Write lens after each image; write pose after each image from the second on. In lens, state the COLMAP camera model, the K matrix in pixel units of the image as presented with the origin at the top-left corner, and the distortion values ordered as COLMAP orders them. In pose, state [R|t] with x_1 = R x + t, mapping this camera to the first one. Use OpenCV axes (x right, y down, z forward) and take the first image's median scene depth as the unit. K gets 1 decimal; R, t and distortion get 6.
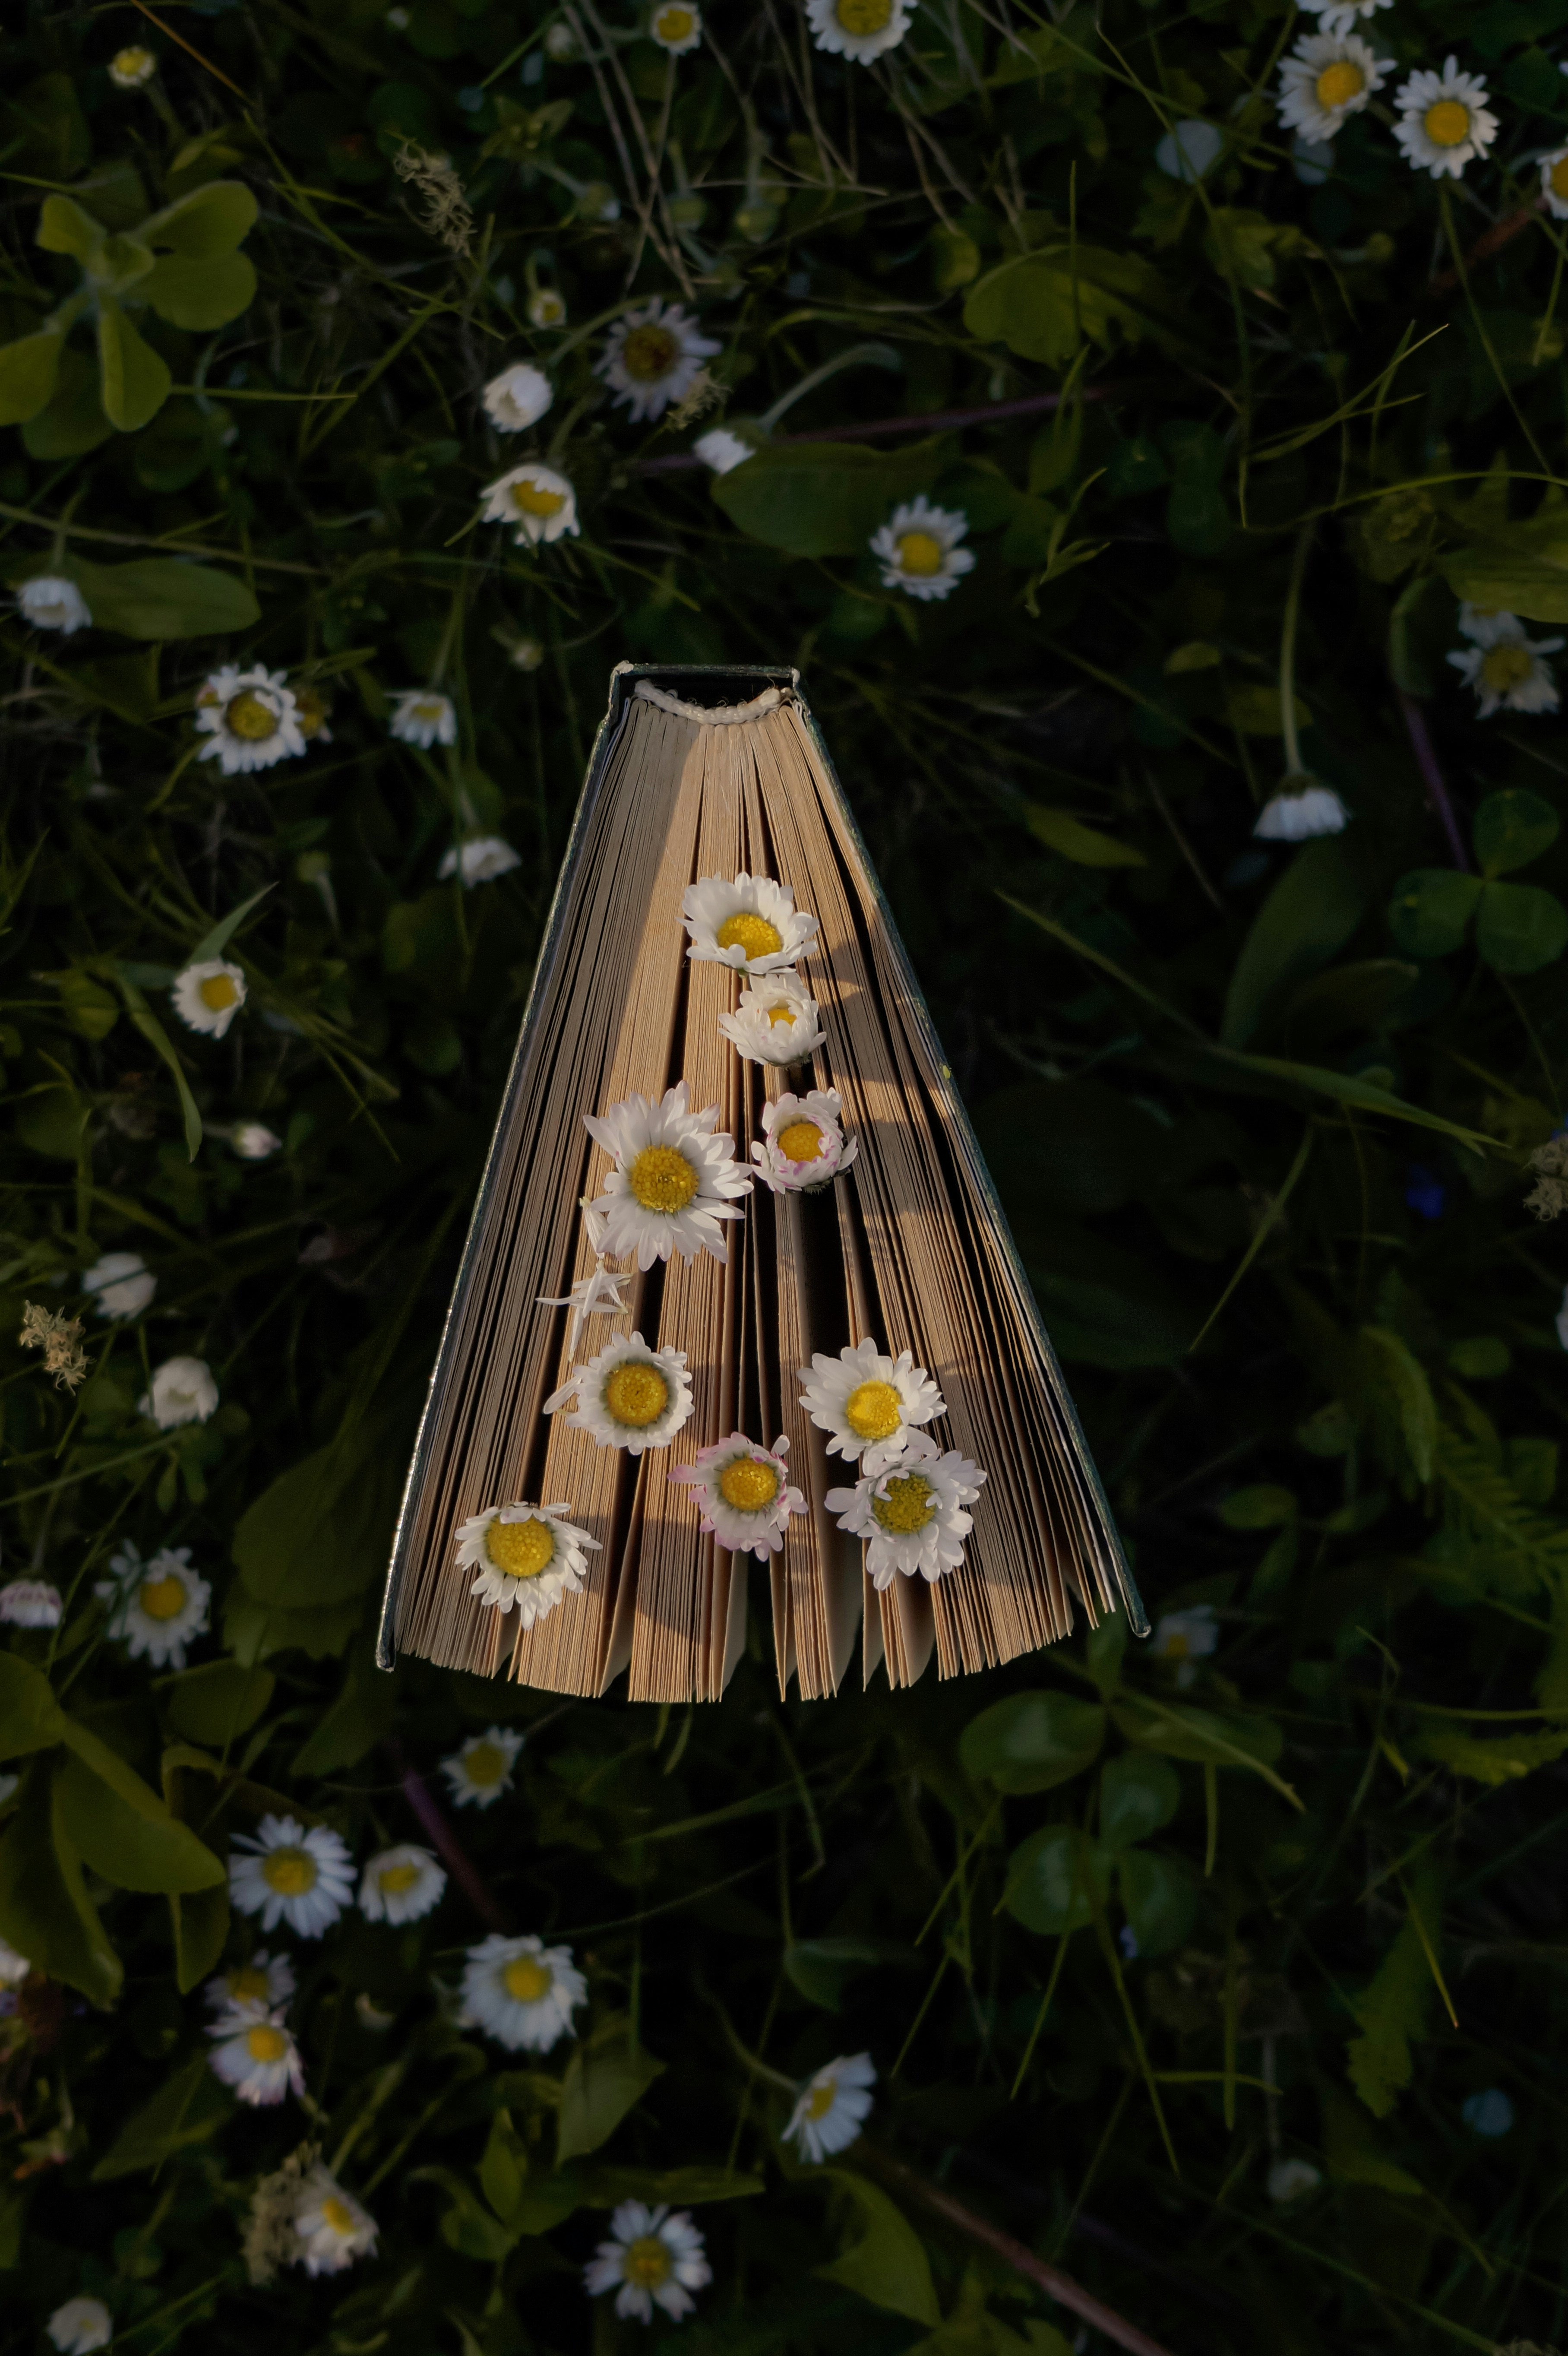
lens RADIAL K [[6587.1, 0, 784.0], [0, 6587.1, 1178.0], [0, 0, 1]] dist [-0.036748, 1.217518]
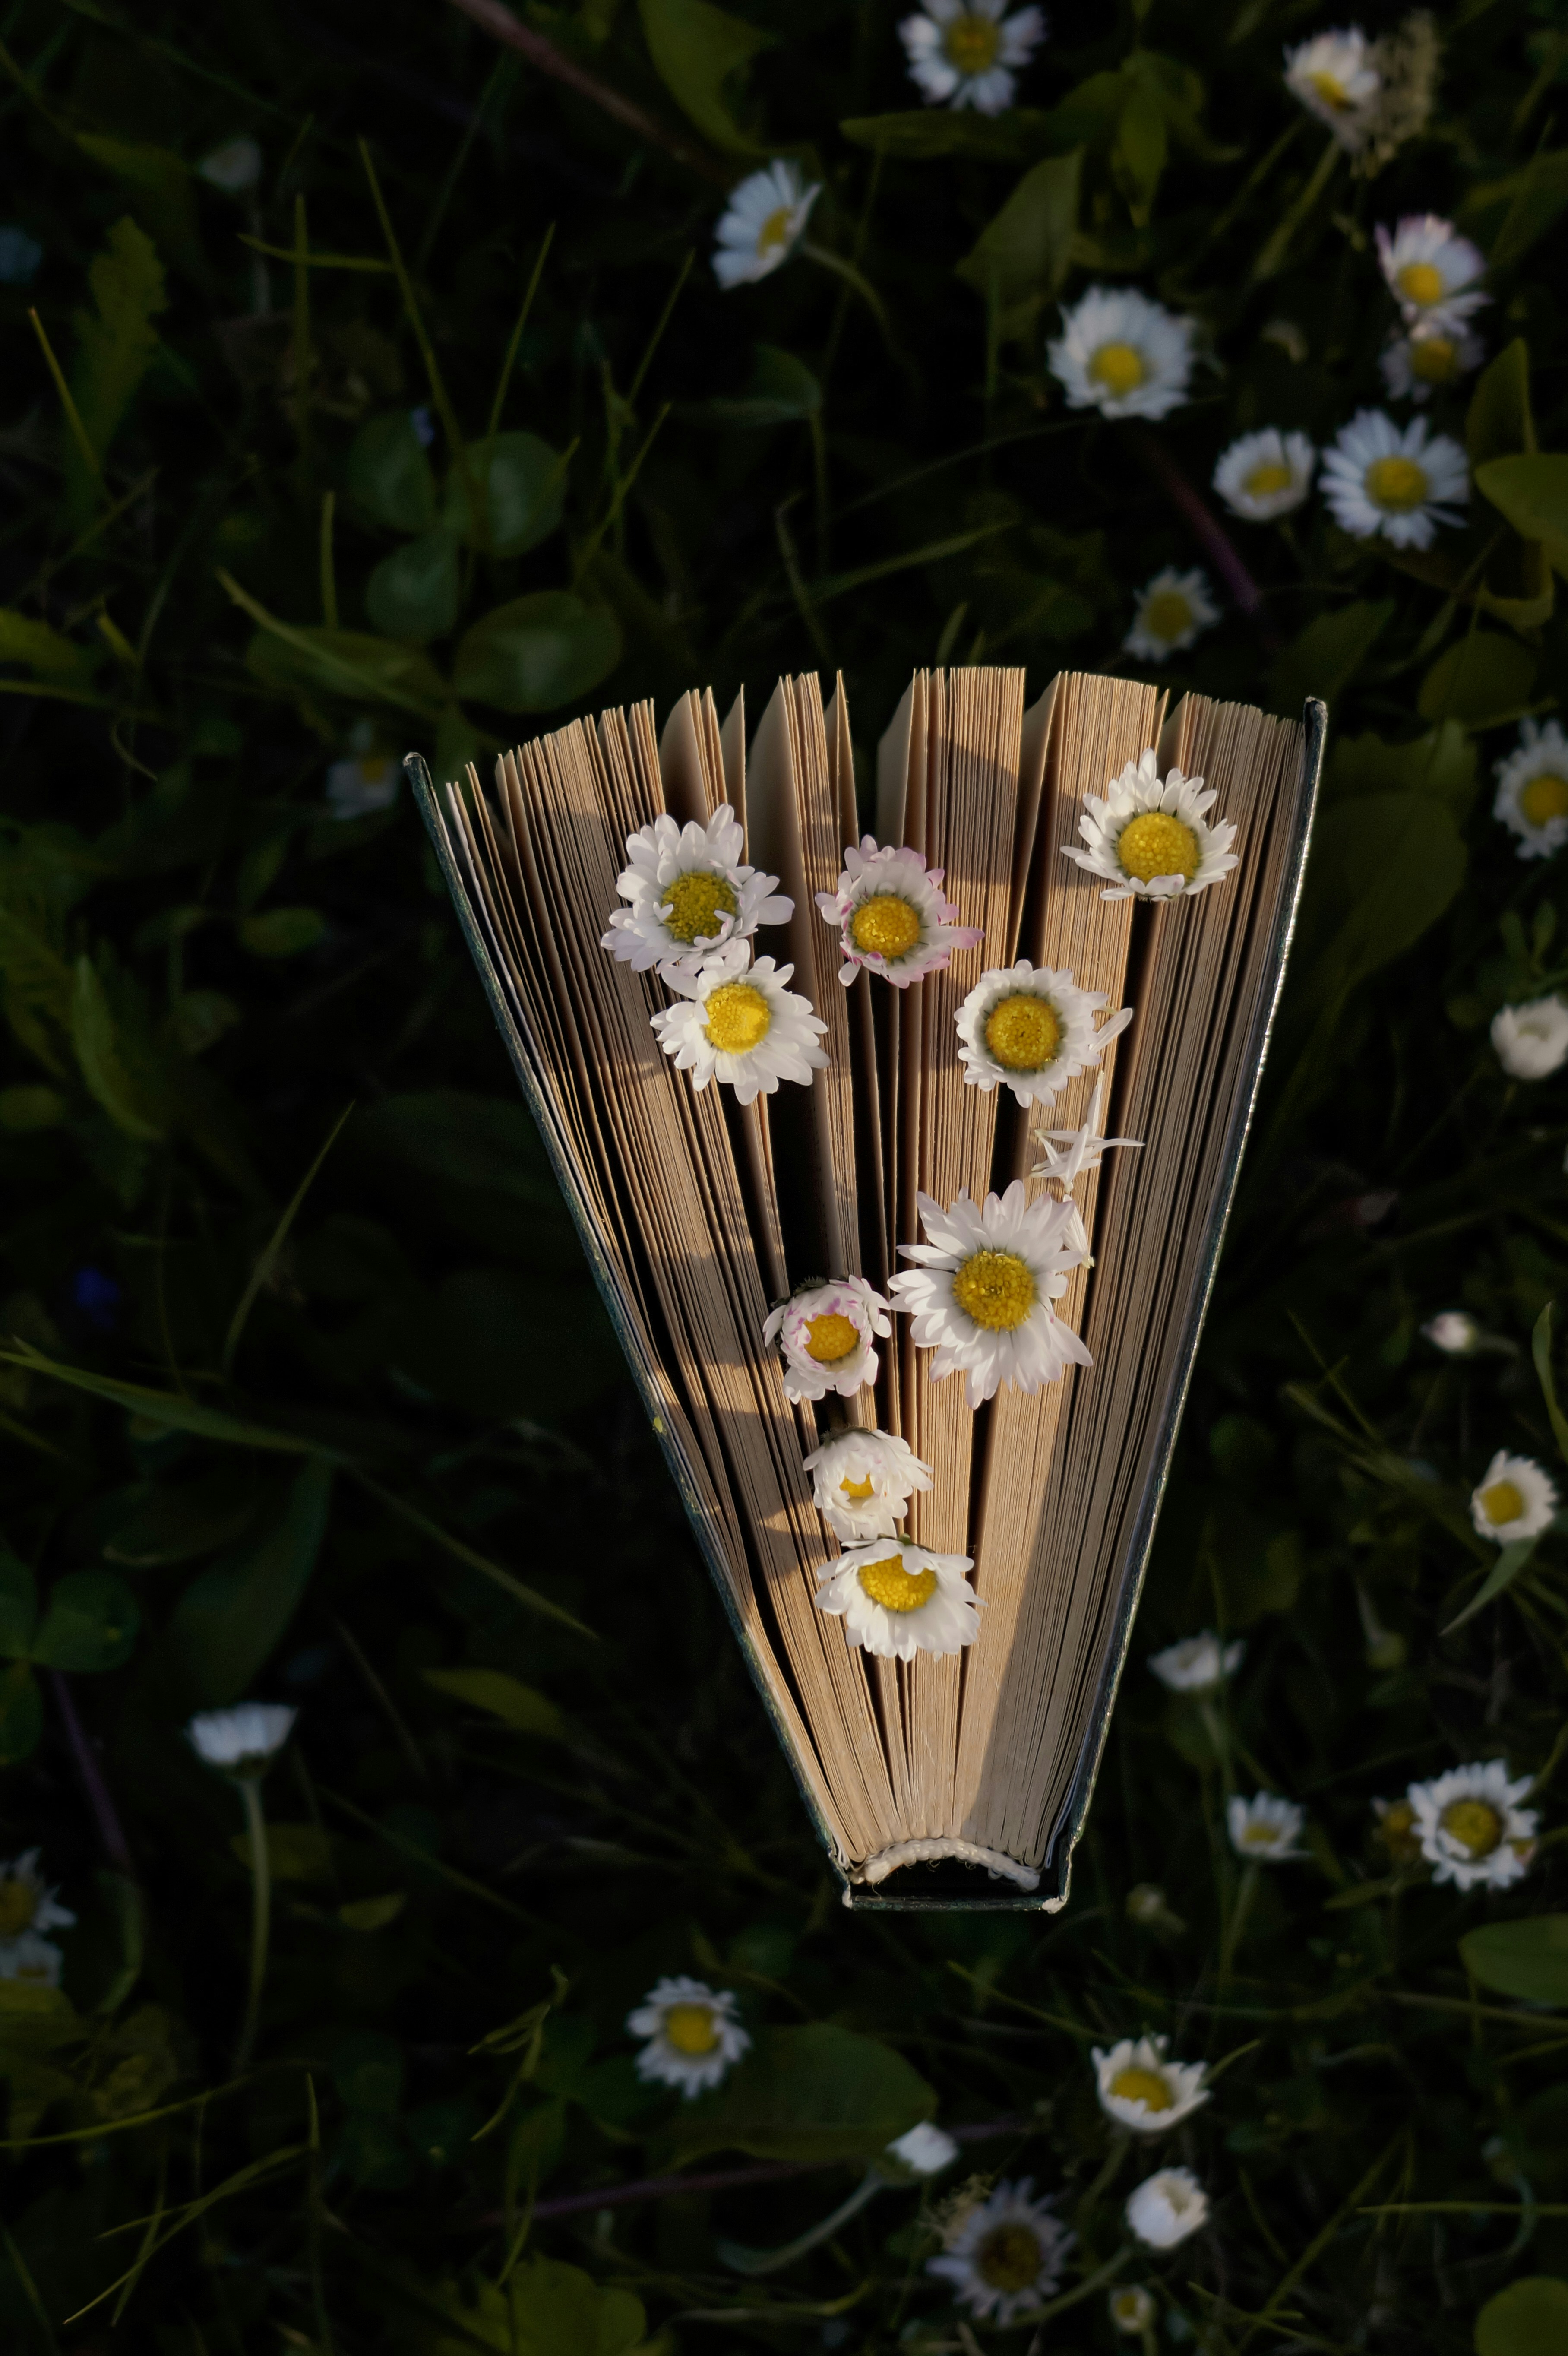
lens RADIAL K [[6587.1, 0, 784.0], [0, 6587.1, 1178.0], [0, 0, 1]] dist [-0.036748, 1.217518]
pose [[-0.999857, 0.016906, -0.000919, 0.007574], [-0.016922, -0.999623, 0.021620, -0.002675], [-0.000553, 0.021632, 0.999766, 0.141382]]
